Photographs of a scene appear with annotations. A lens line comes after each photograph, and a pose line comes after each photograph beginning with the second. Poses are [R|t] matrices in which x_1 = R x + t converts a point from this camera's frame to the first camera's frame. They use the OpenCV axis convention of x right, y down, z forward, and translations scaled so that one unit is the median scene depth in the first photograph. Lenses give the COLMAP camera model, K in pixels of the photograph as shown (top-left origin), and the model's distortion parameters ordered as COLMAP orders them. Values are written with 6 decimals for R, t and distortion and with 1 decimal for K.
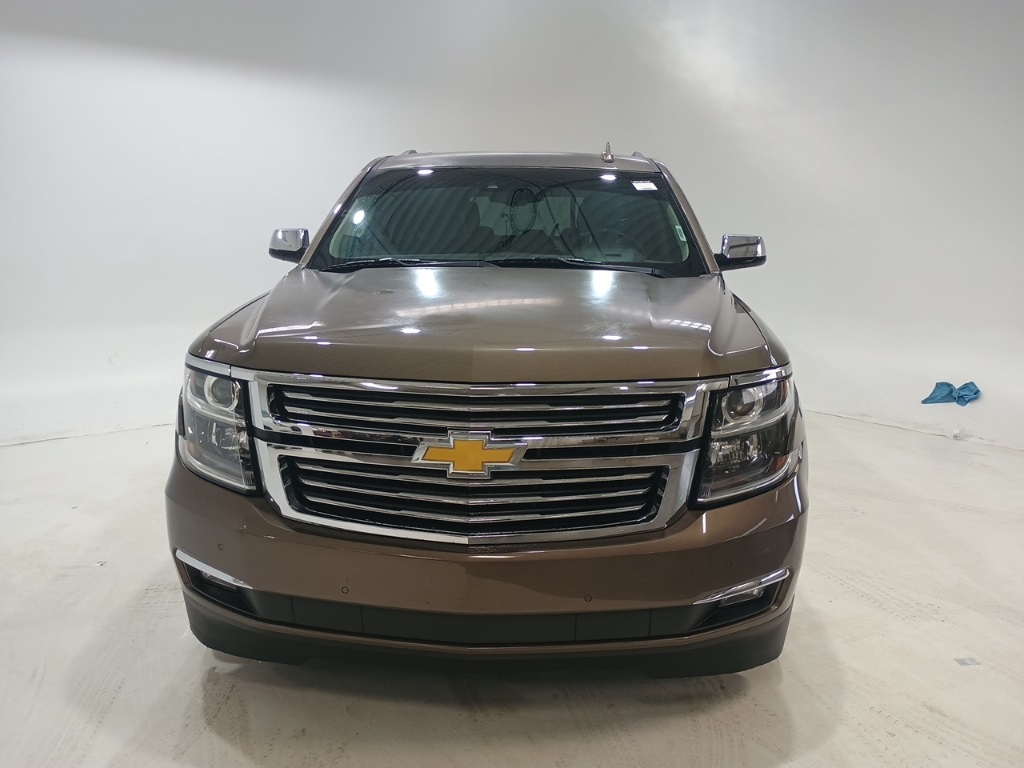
lens RADIAL K [[867.2, 0, 511.6], [0, 867.2, 383.0], [0, 0, 1]] dist [0.025556, -0.009662]
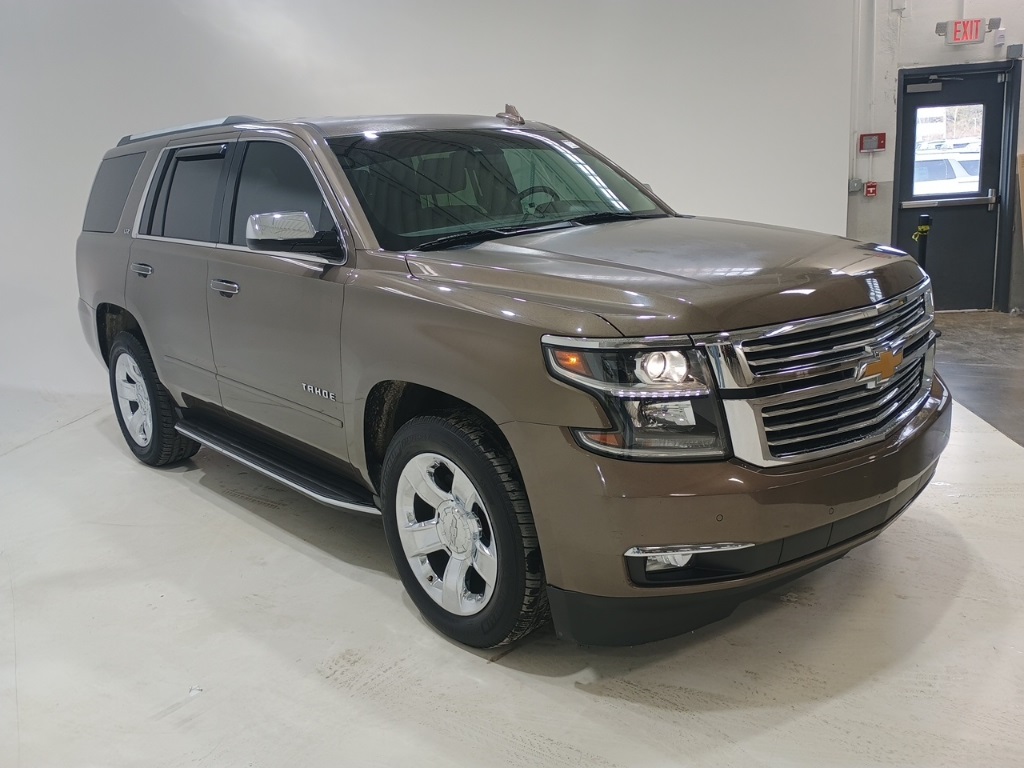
lens RADIAL K [[867.2, 0, 511.9], [0, 867.2, 384.5], [0, 0, 1]] dist [0.025556, -0.009662]
pose [[0.719730, -0.215949, 0.659814, -0.981052], [0.193370, 0.975139, 0.108222, -0.095490], [-0.666781, 0.049698, 0.743595, 0.372267]]
